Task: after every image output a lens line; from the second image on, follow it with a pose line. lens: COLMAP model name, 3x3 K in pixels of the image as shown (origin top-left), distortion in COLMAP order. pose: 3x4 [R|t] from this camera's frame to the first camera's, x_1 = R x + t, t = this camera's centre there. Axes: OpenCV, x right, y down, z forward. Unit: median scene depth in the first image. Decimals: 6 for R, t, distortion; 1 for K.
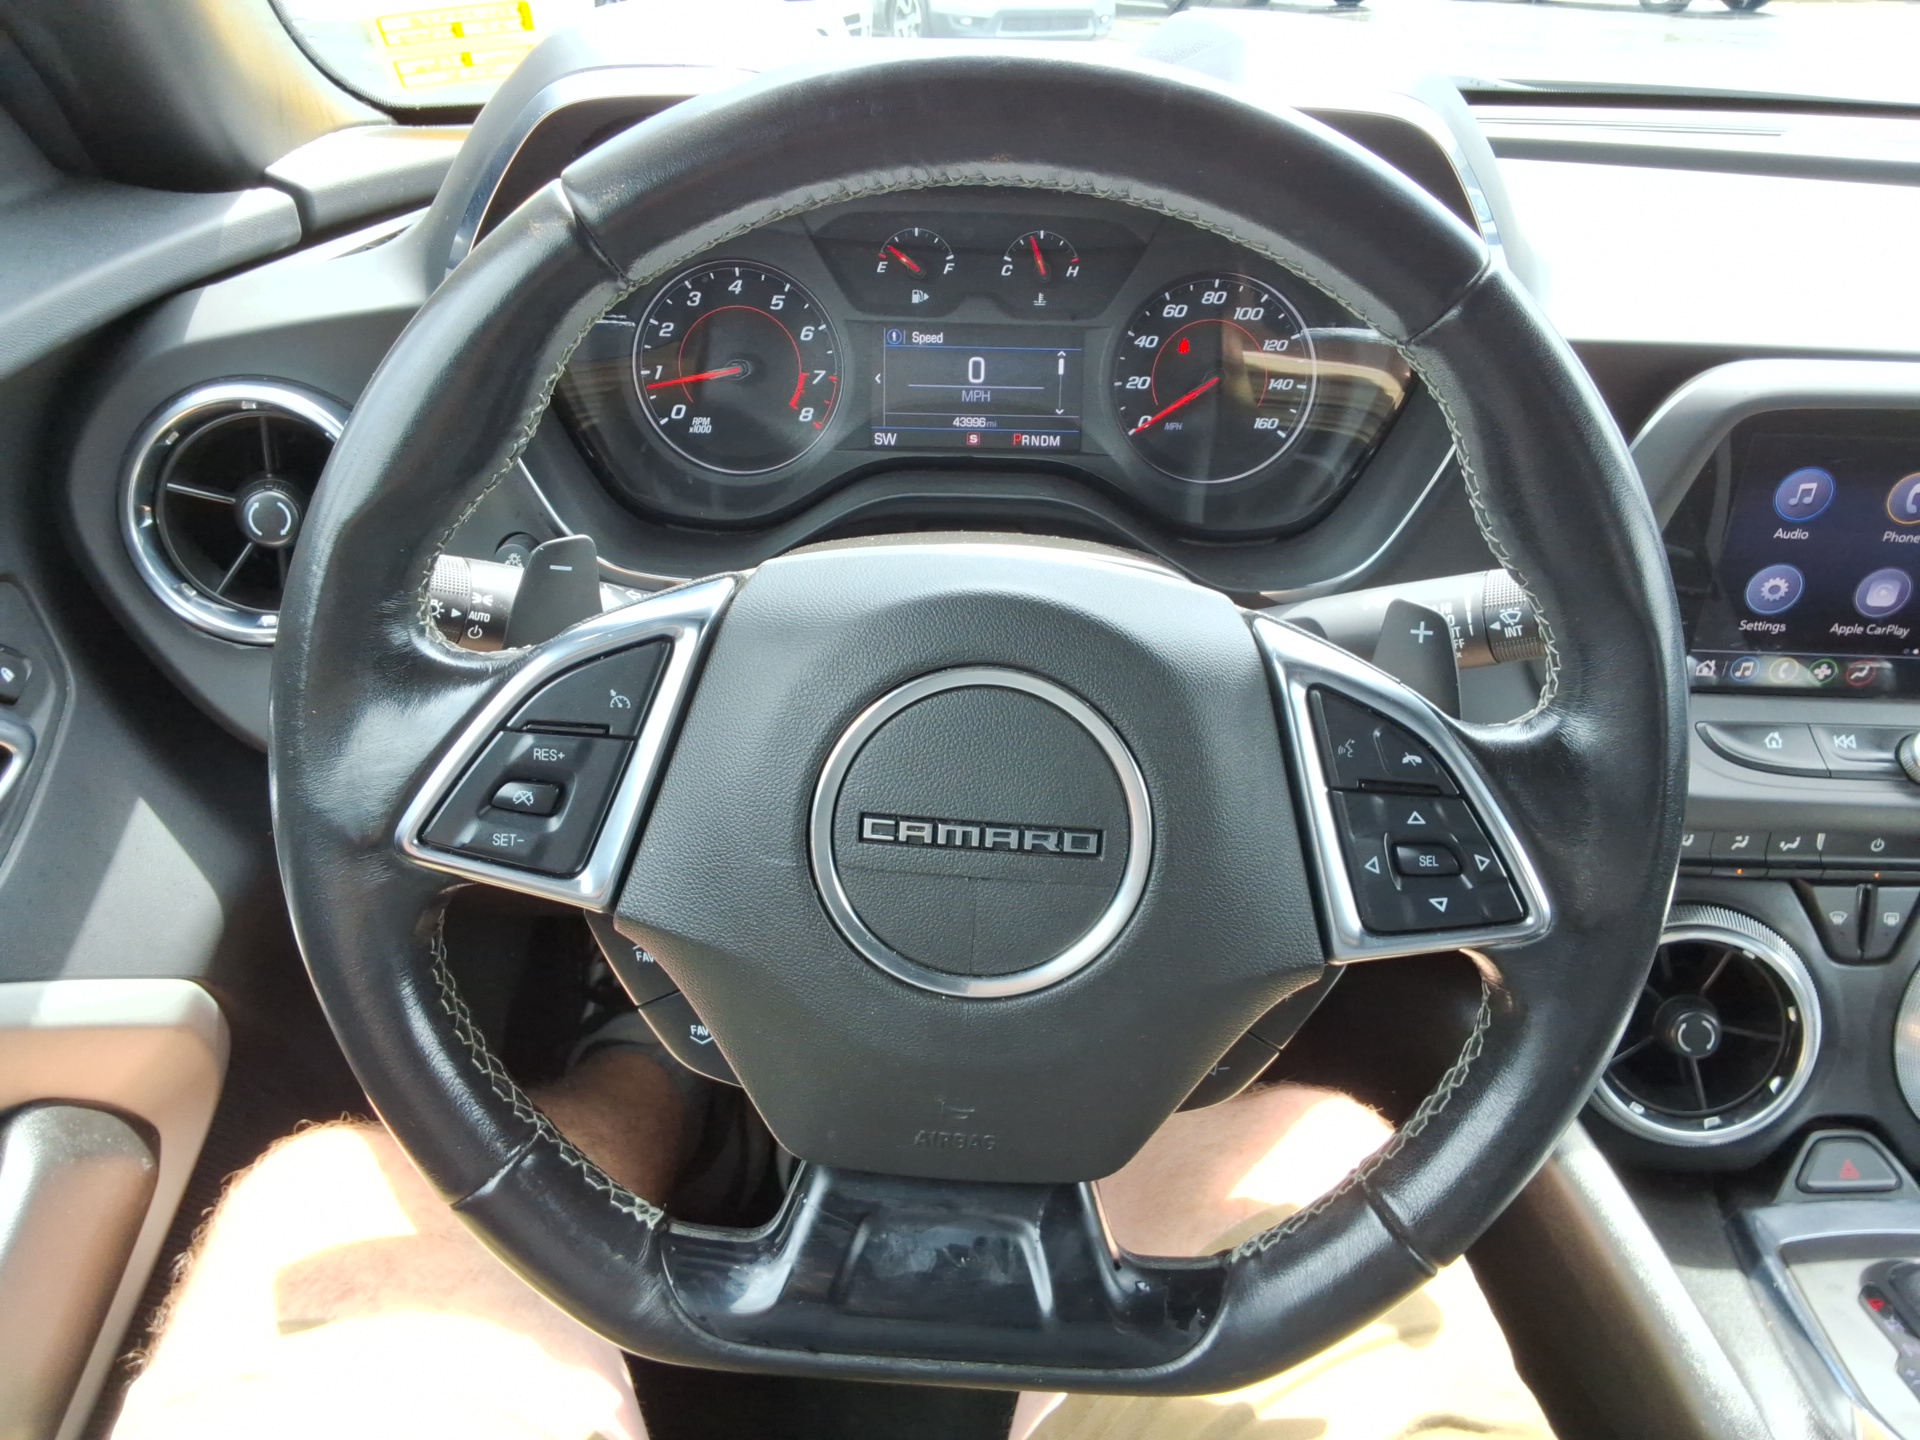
lens RADIAL K [[1533.4, 0, 975.8], [0, 1533.4, 711.3], [0, 0, 1]] dist [0.084861, -0.101151]
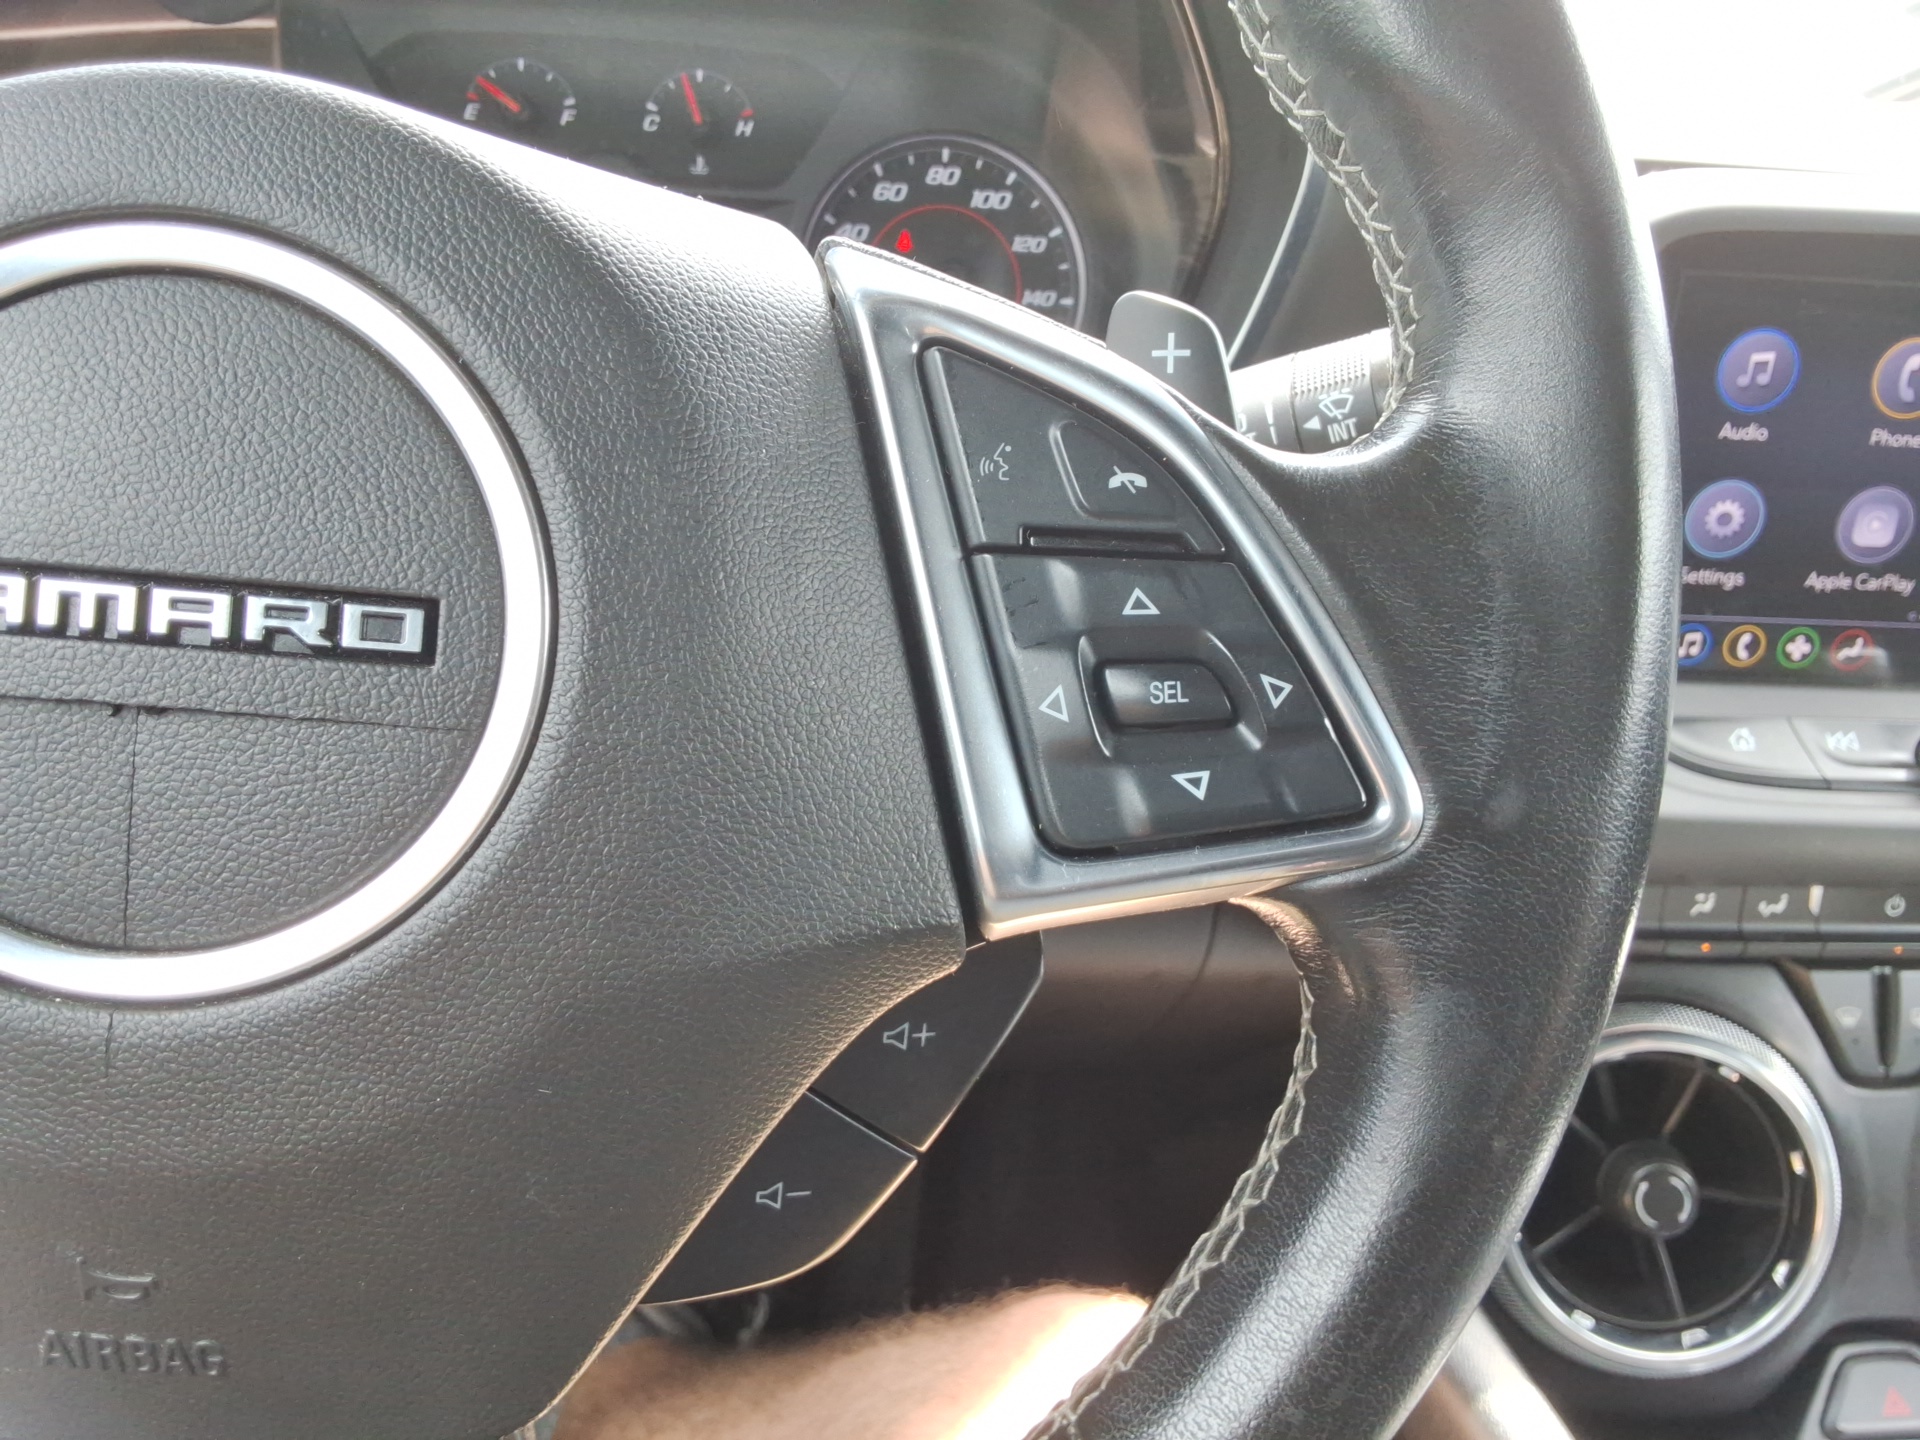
lens RADIAL K [[1529.1, 0, 975.2], [0, 1529.1, 730.2], [0, 0, 1]] dist [0.089848, -0.131210]
pose [[0.997648, 0.000439, 0.068542, 0.126669], [0.010544, 0.987095, -0.159790, 0.114472], [-0.067728, 0.160137, 0.984769, 0.340683]]
